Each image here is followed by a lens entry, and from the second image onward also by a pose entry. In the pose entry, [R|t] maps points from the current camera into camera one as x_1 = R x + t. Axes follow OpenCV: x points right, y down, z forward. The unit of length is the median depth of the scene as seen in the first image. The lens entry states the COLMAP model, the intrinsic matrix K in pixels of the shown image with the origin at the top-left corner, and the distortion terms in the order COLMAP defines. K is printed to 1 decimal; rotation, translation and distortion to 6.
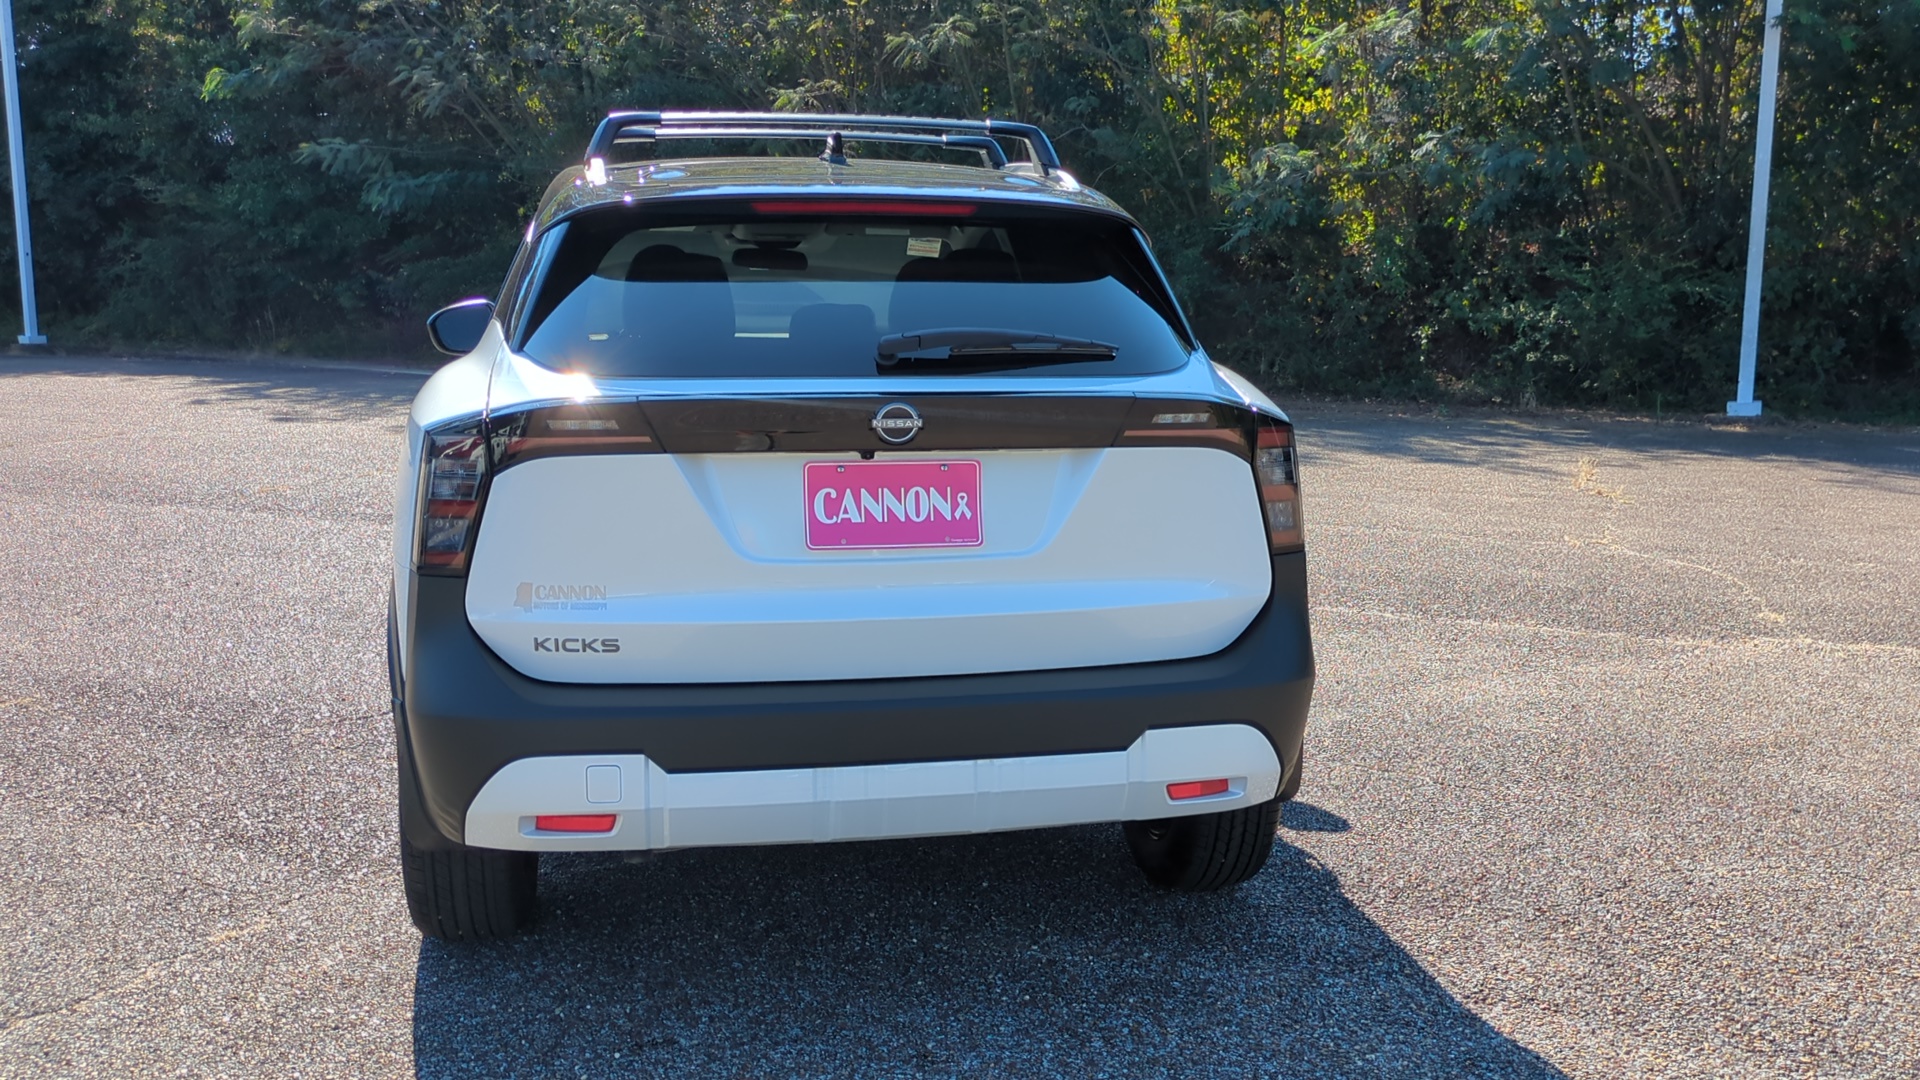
lens RADIAL K [[1650.1, 0, 966.7], [0, 1650.1, 525.2], [0, 0, 1]] dist [0.059019, -0.075972]
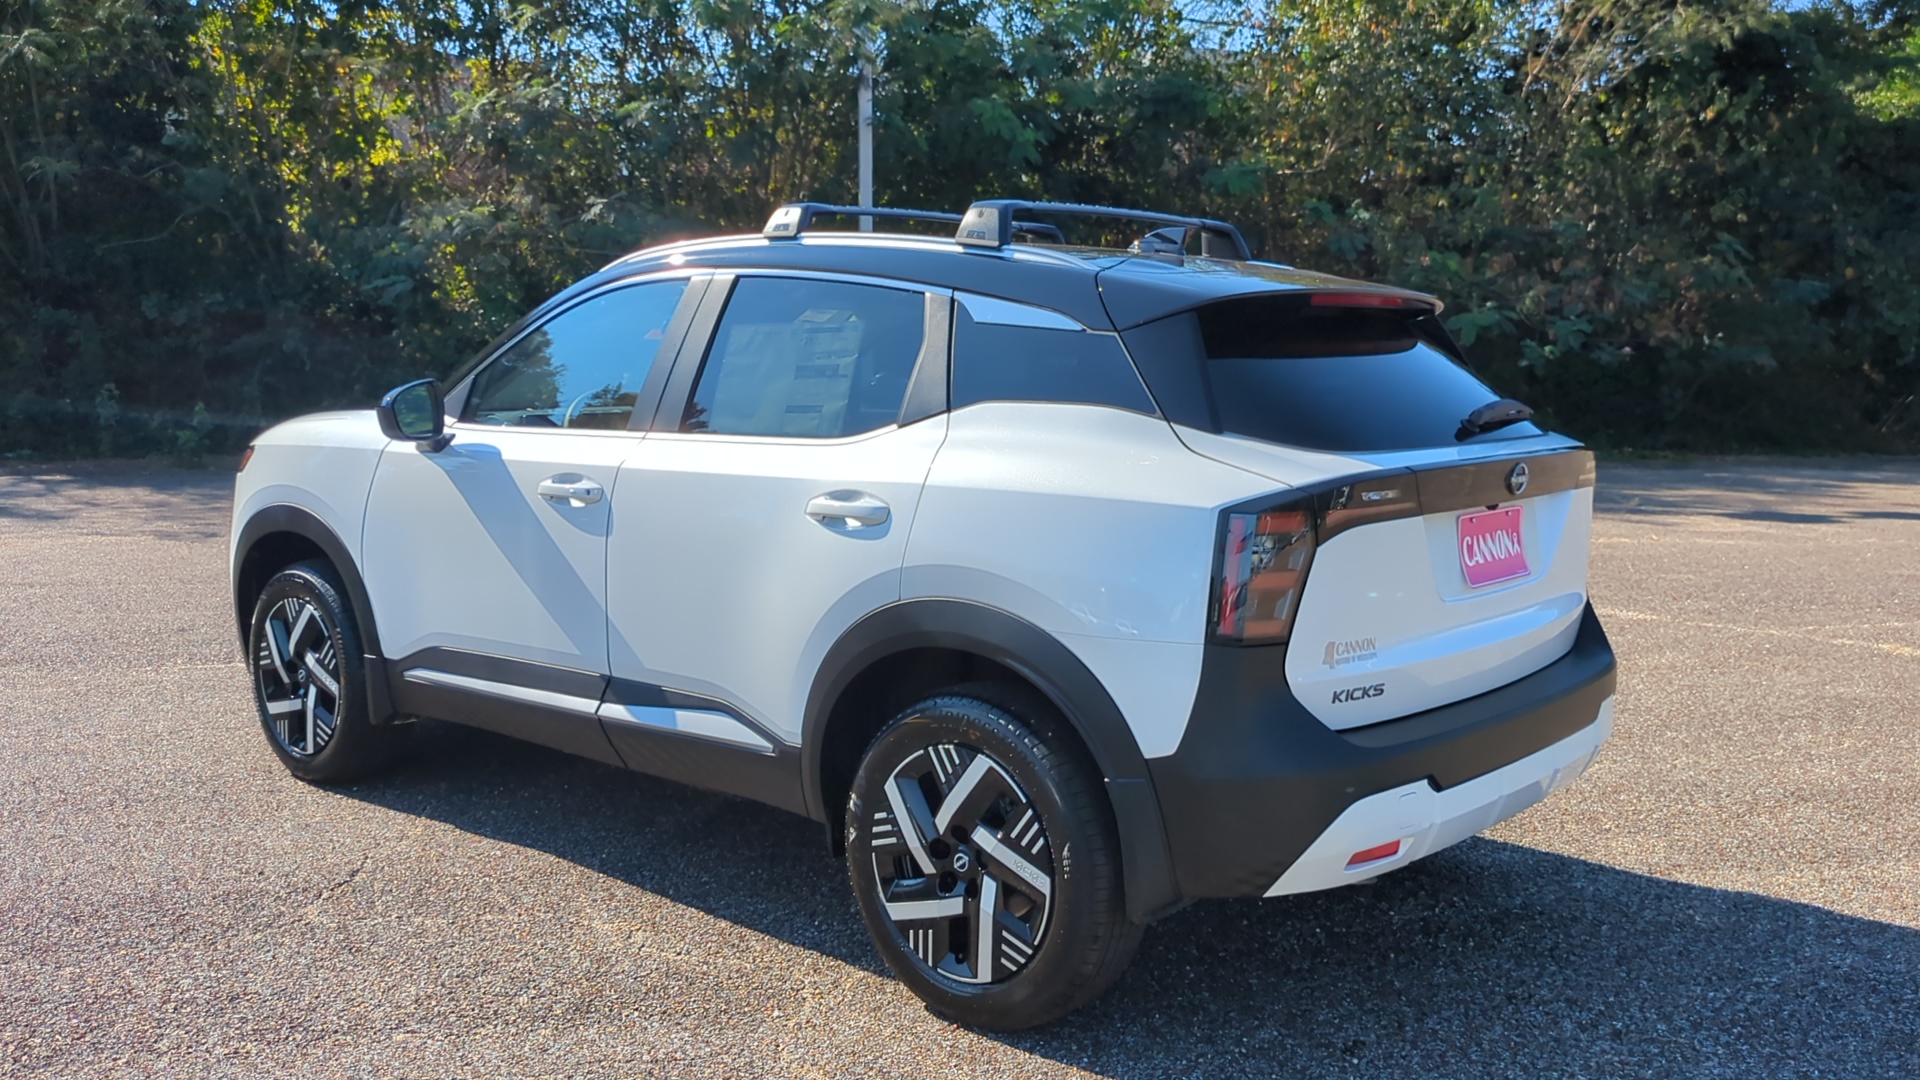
lens RADIAL K [[1656.0, 0, 952.7], [0, 1656.0, 530.7], [0, 0, 1]] dist [0.055212, -0.079149]
pose [[0.788171, -0.072607, 0.611158, -0.981116], [0.088787, 0.996043, 0.003830, -0.056862], [-0.609018, 0.051245, 0.791499, 0.237517]]
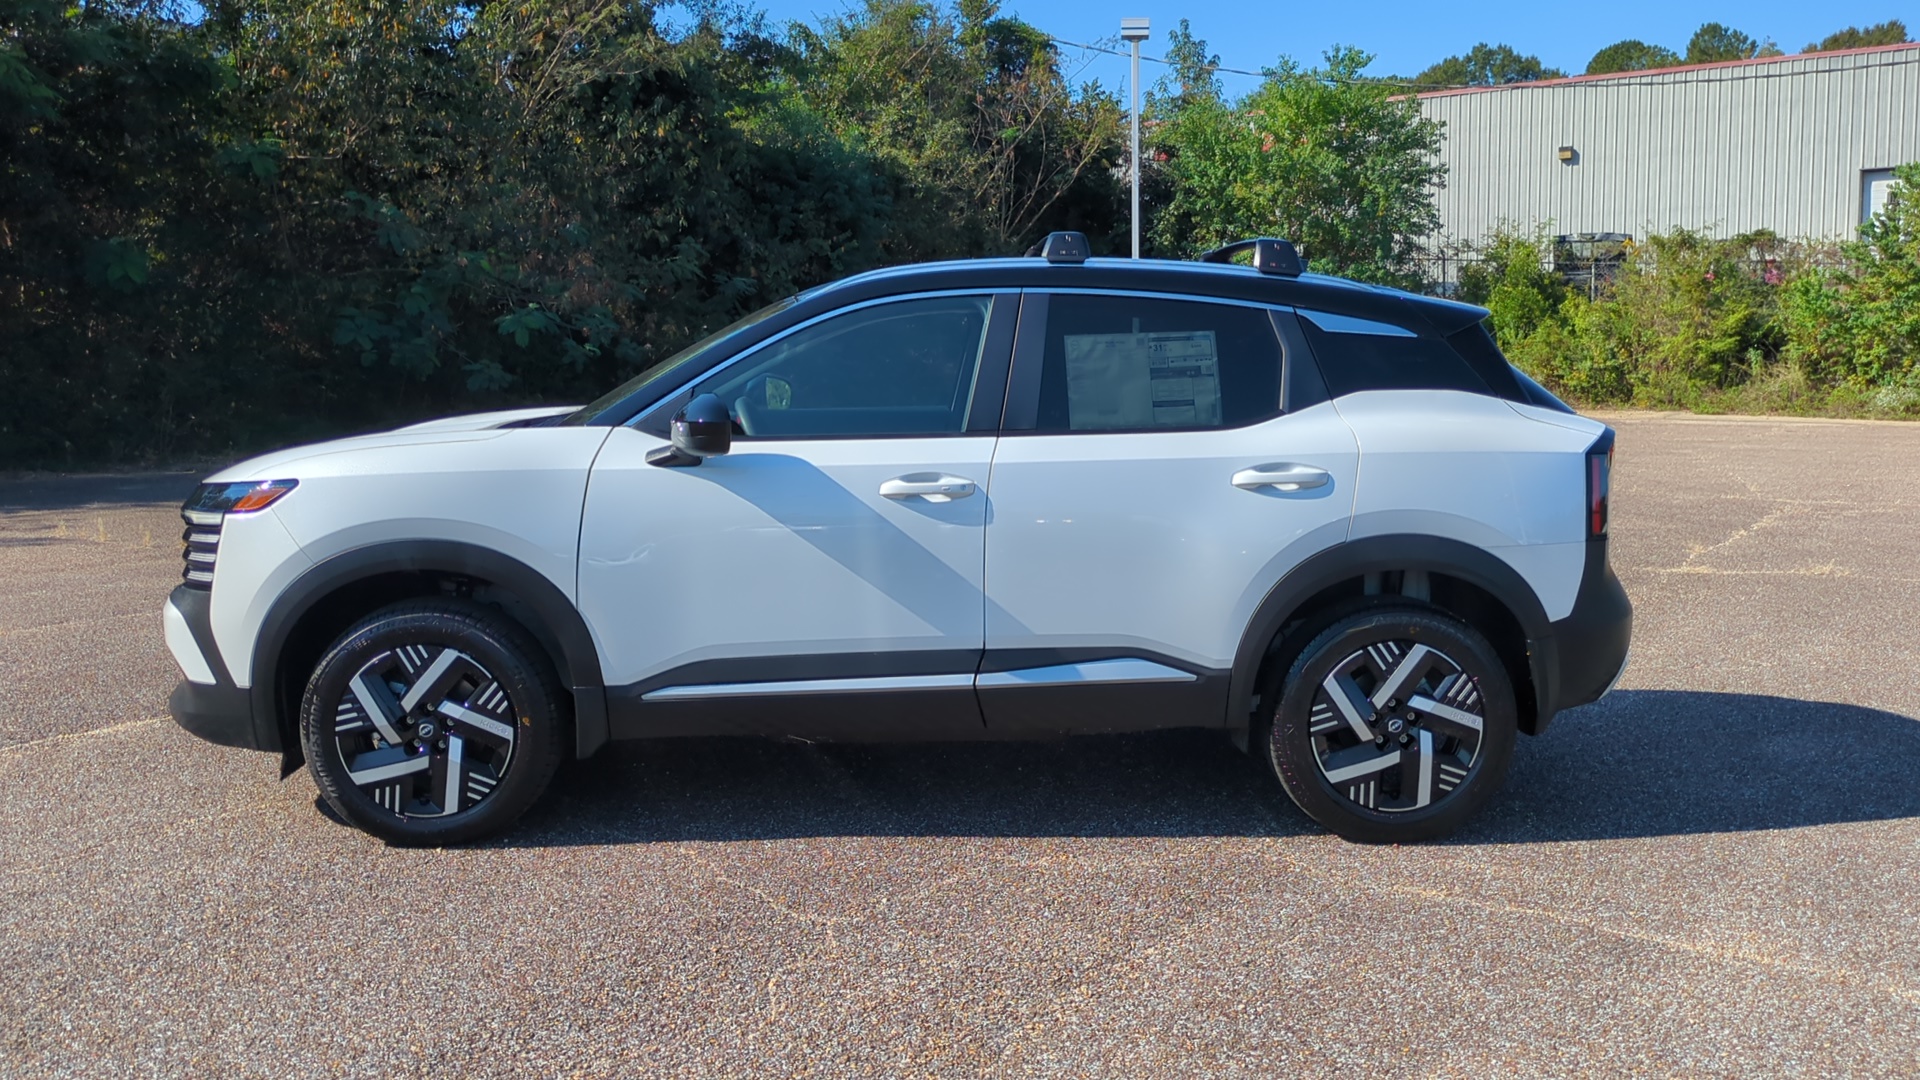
lens RADIAL K [[1656.0, 0, 952.7], [0, 1656.0, 530.7], [0, 0, 1]] dist [0.055212, -0.079149]
pose [[0.162548, -0.127639, 0.978410, -1.876653], [0.148053, 0.983527, 0.103710, -0.230927], [-0.975530, 0.127999, 0.178768, 1.251560]]
